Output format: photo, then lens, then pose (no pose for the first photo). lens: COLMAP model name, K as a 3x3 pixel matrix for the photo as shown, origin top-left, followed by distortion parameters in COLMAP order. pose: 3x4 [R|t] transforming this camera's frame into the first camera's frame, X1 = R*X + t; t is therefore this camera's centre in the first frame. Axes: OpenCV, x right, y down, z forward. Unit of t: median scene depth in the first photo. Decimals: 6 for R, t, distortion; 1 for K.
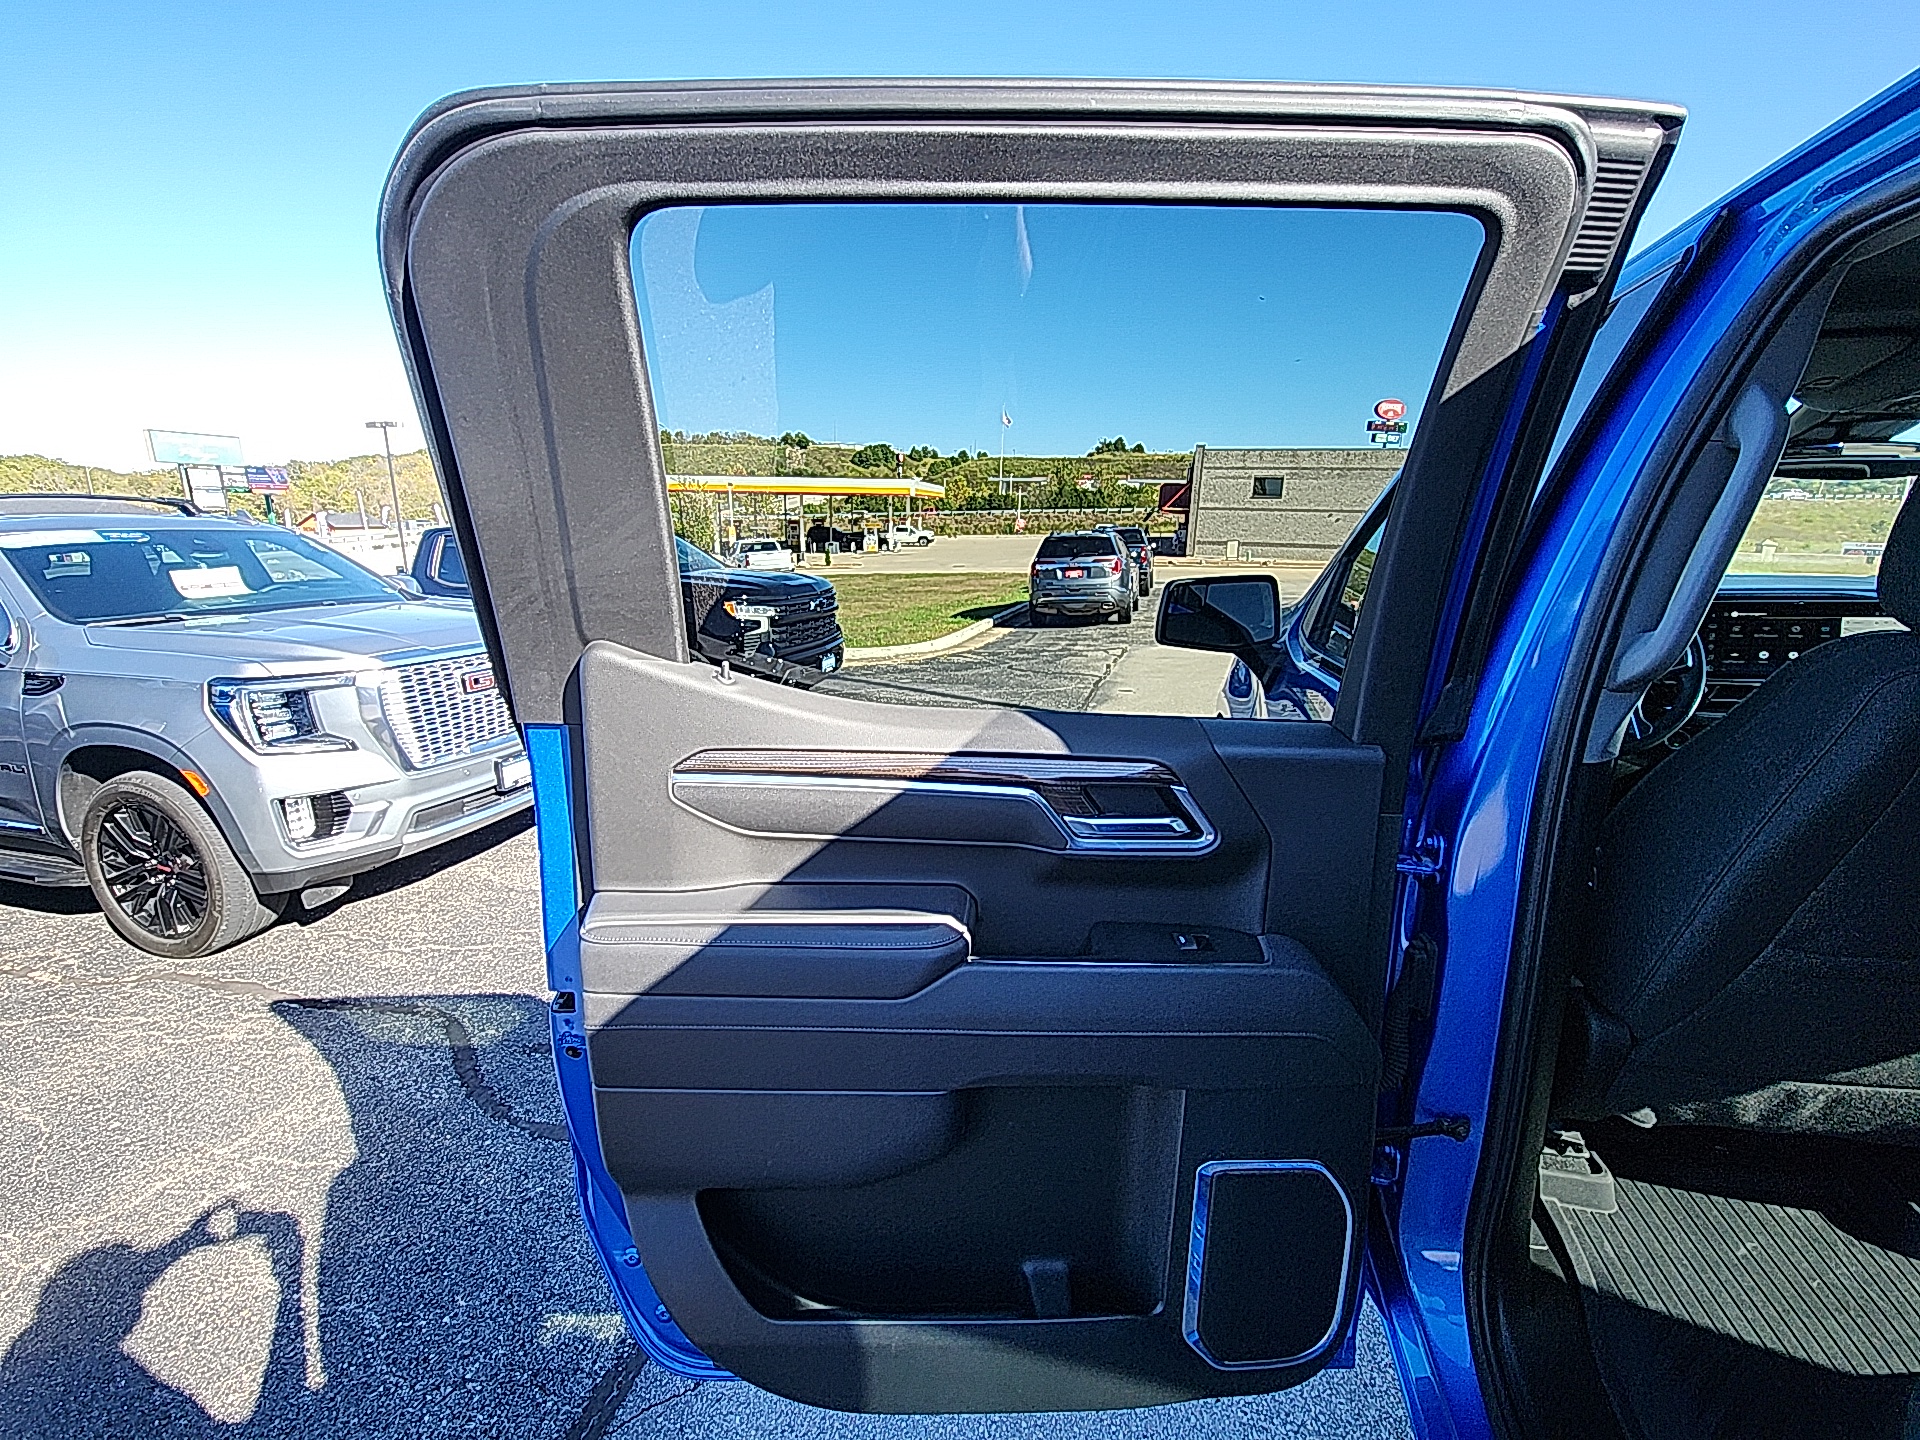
lens RADIAL K [[769.0, 0, 952.3], [0, 769.0, 692.5], [0, 0, 1]] dist [0.020865, -0.020140]
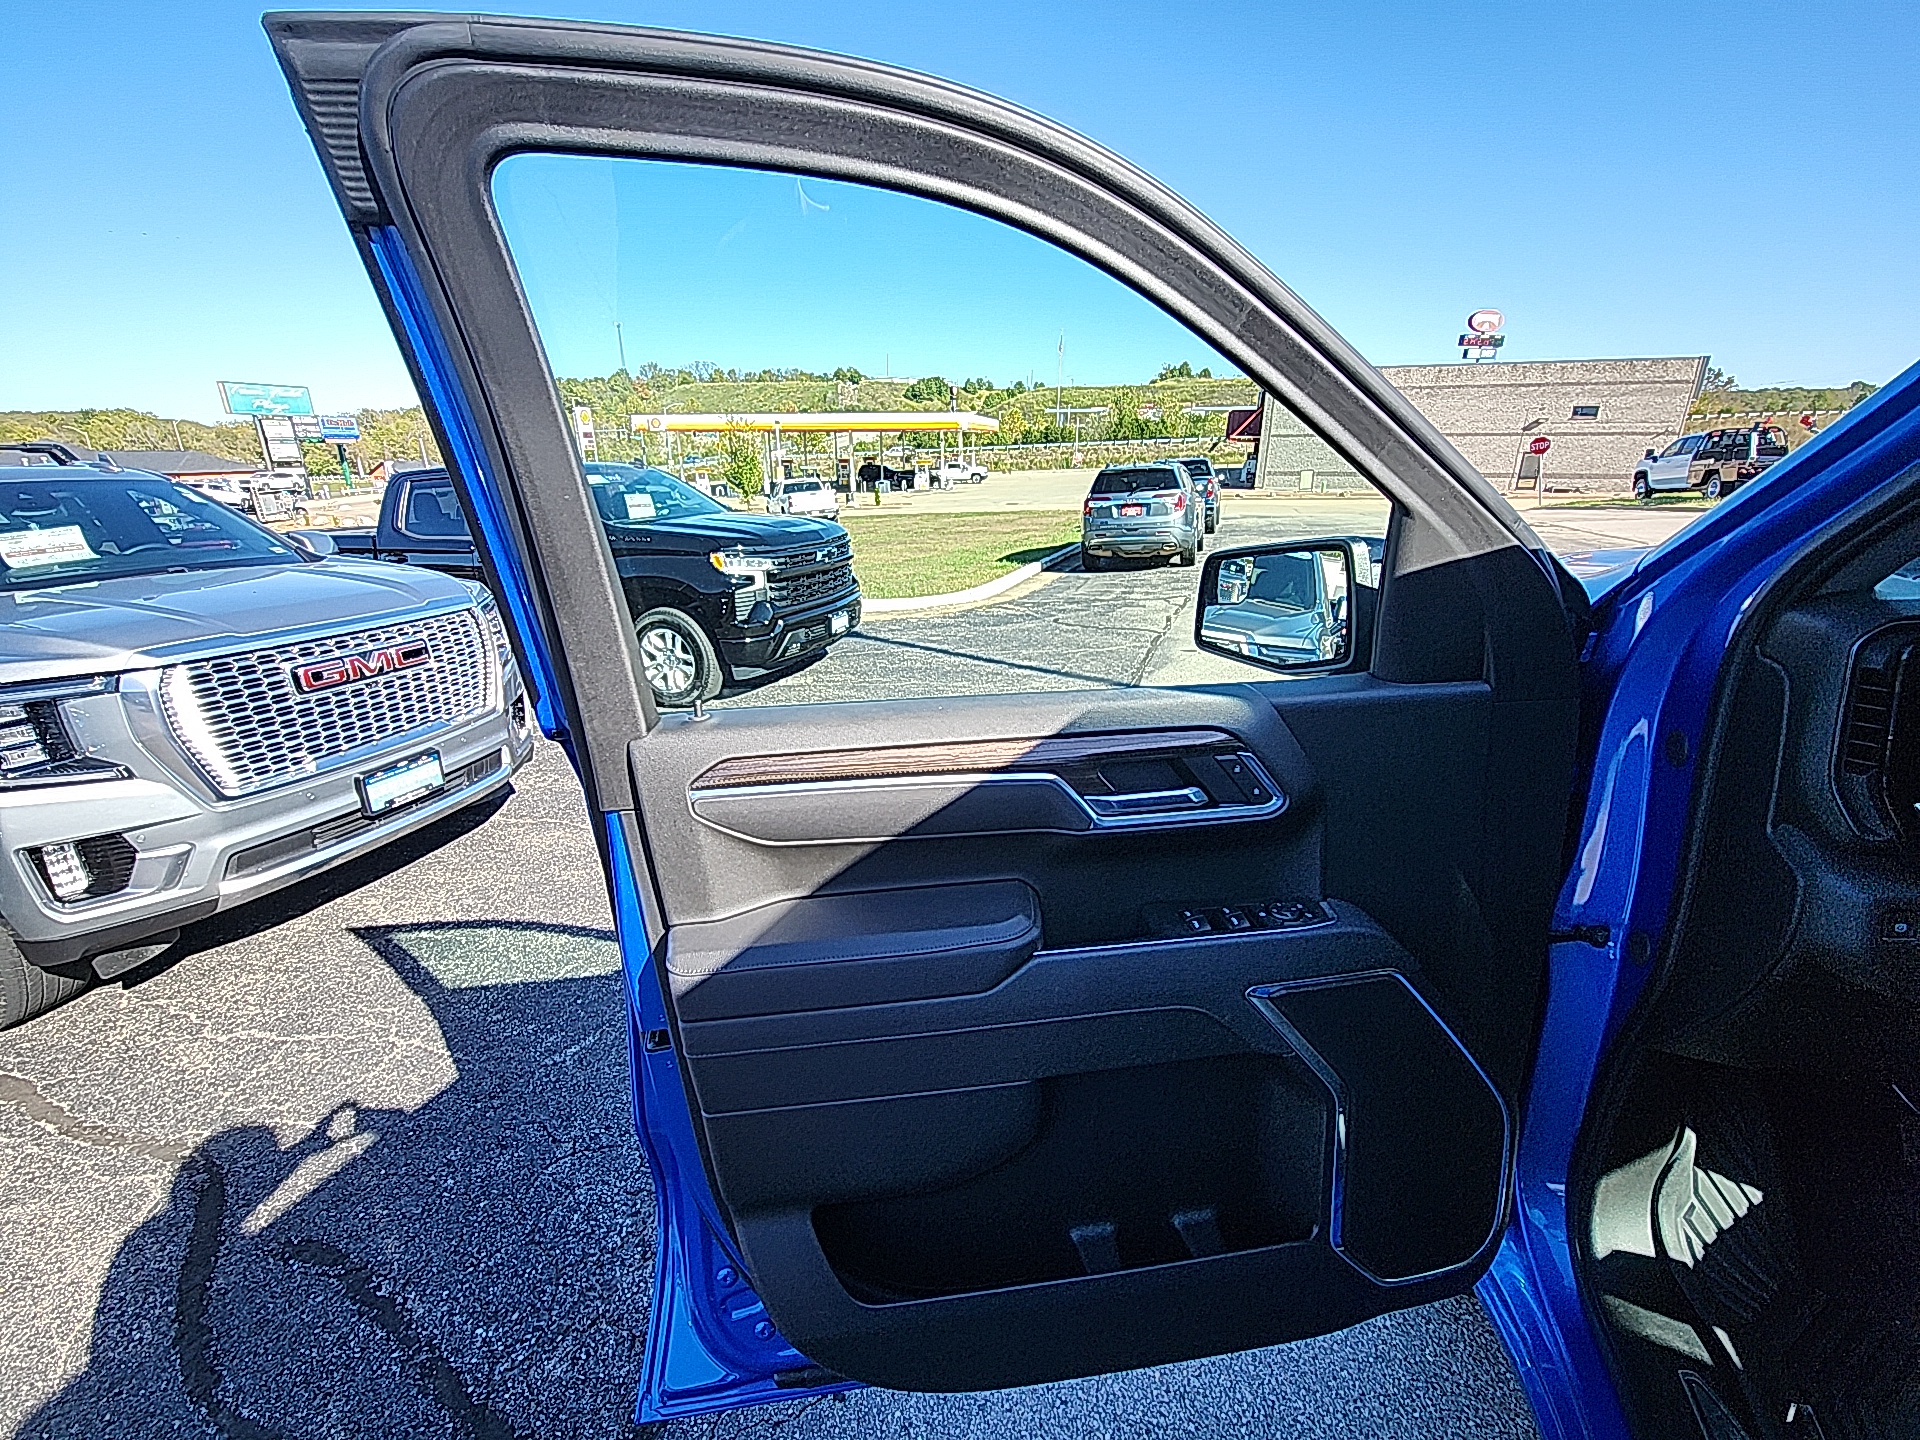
lens RADIAL K [[766.0, 0, 952.4], [0, 766.0, 704.6], [0, 0, 1]] dist [0.011853, -0.007508]
pose [[0.997382, 0.001120, -0.072304, 0.028352], [0.005607, 0.995672, 0.092763, -0.026235], [0.072095, -0.092926, 0.993060, 0.146149]]
